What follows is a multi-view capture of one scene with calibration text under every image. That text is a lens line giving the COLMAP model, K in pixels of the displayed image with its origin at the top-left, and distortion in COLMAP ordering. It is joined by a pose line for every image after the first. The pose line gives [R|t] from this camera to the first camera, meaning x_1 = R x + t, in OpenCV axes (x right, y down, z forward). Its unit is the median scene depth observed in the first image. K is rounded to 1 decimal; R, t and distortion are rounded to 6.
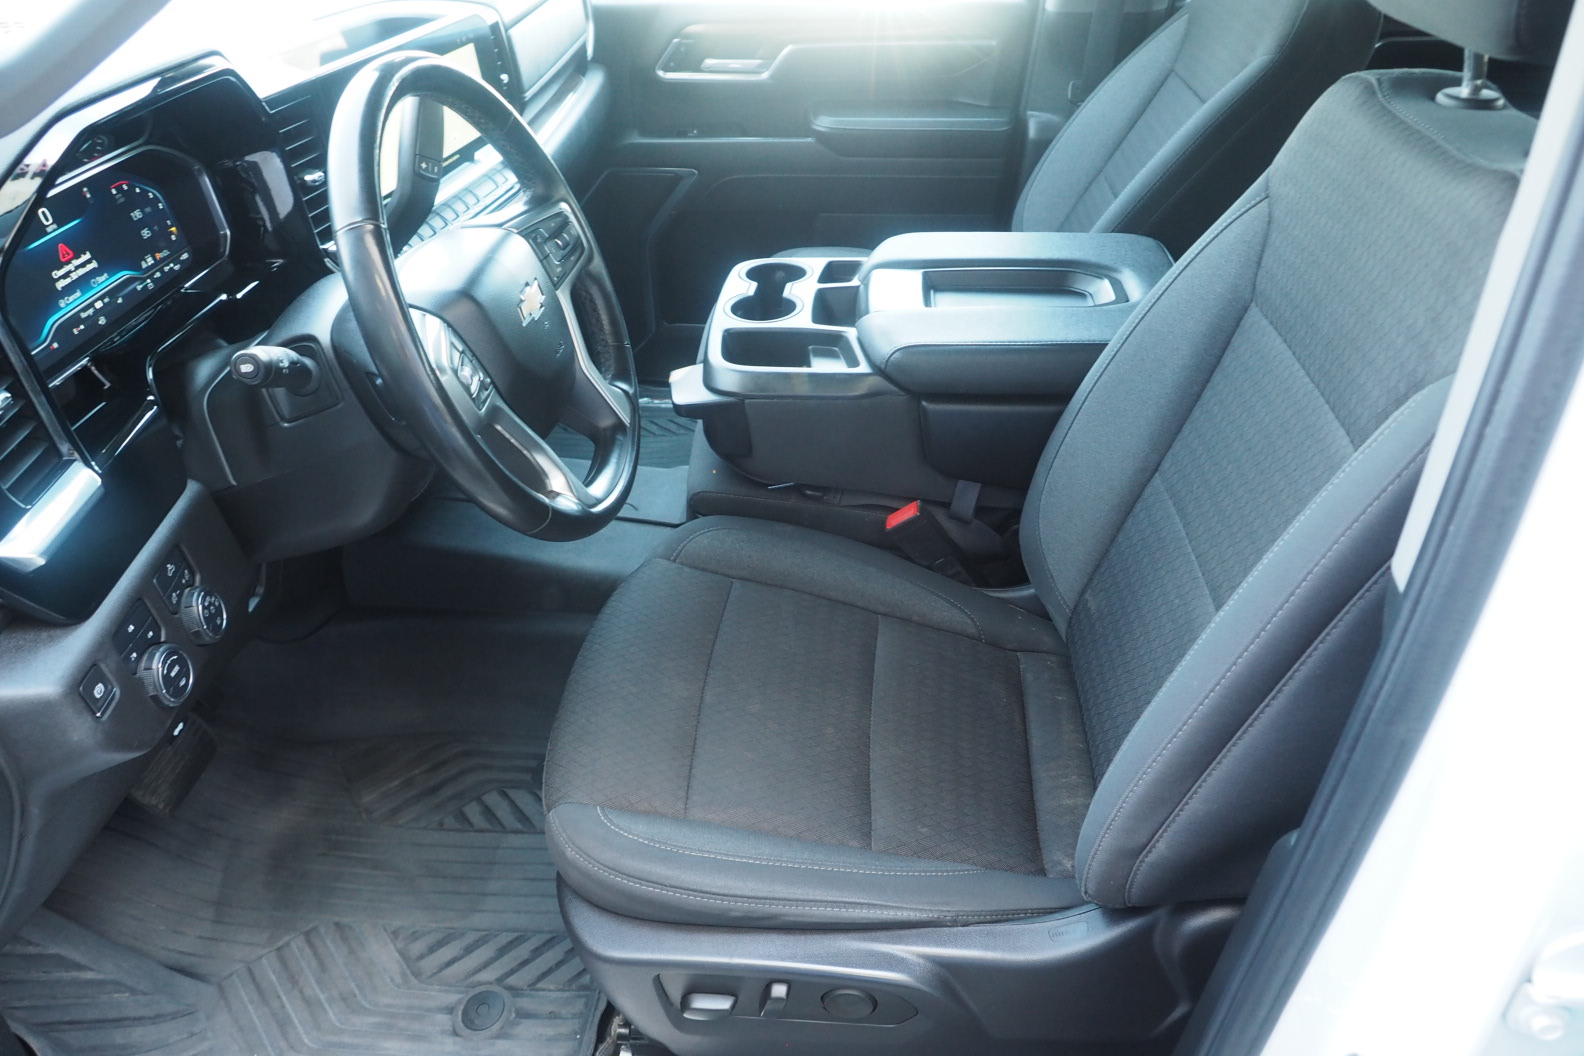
lens RADIAL K [[1120.7, 0, 800.2], [0, 1120.7, 525.0], [0, 0, 1]] dist [-0.025785, -0.000348]
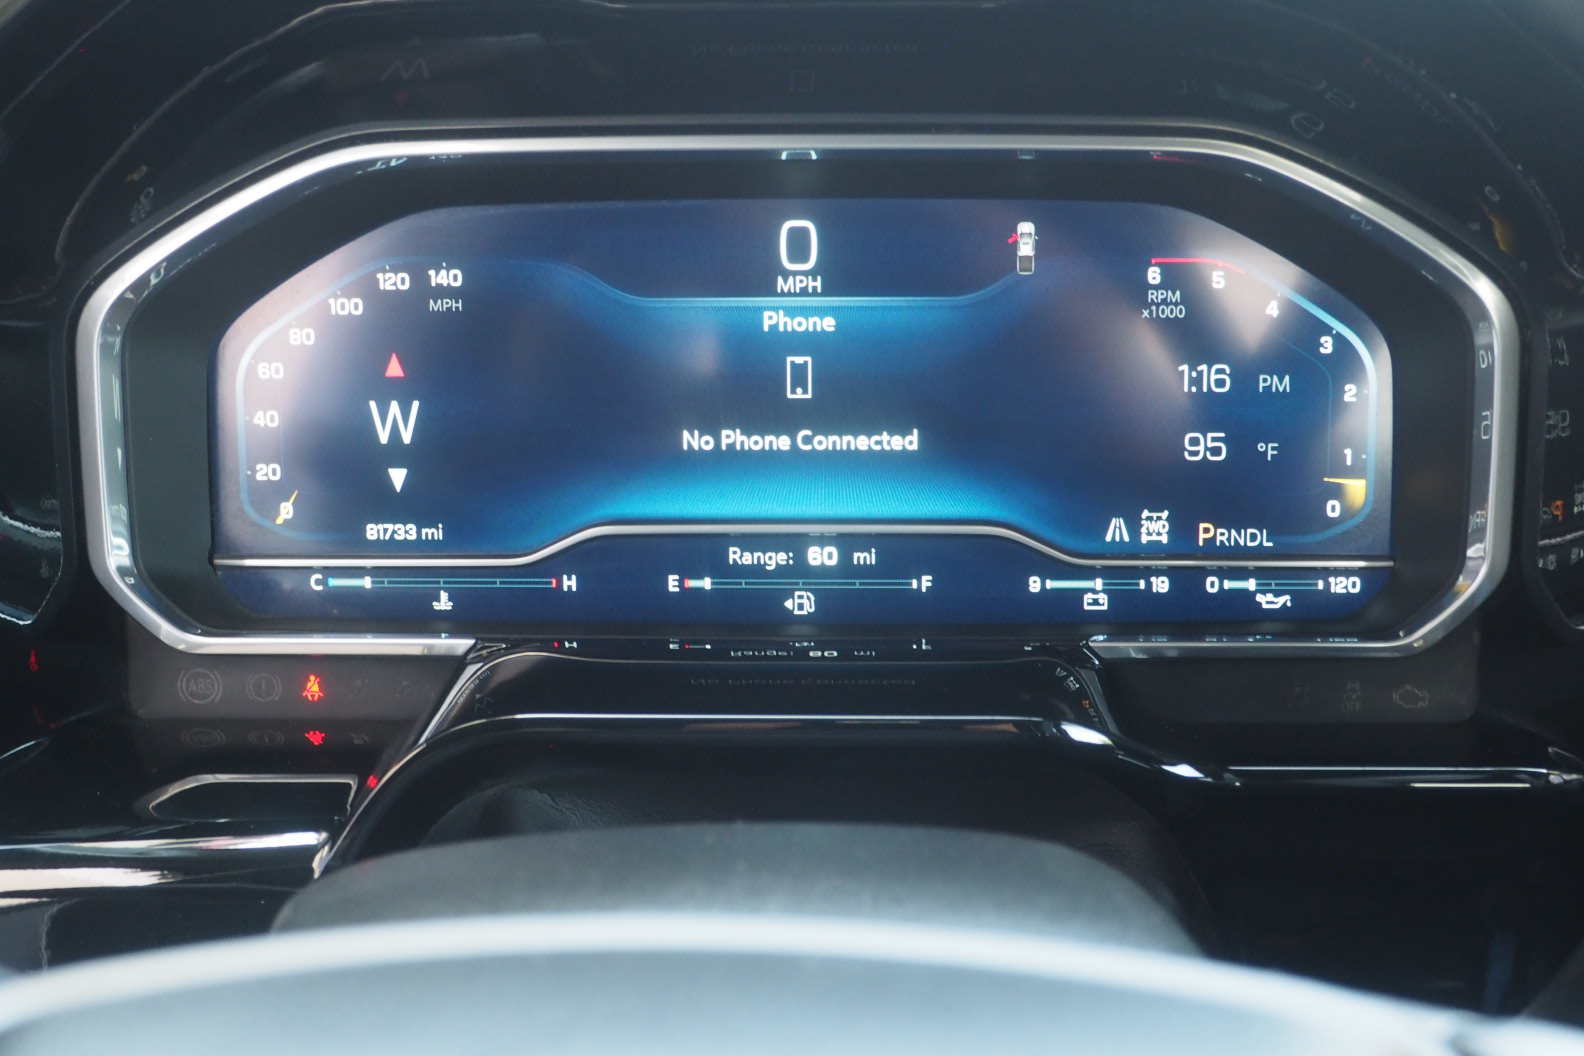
lens RADIAL K [[1986.7, 0, 792.0], [0, 1986.7, 528.0], [0, 0, 1]] dist [-0.024736, 0.015053]
pose [[0.034029, 0.310701, -0.949898, -0.094584], [-0.548939, 0.800056, 0.242024, -0.266440], [0.835169, 0.513200, 0.197781, 0.706291]]
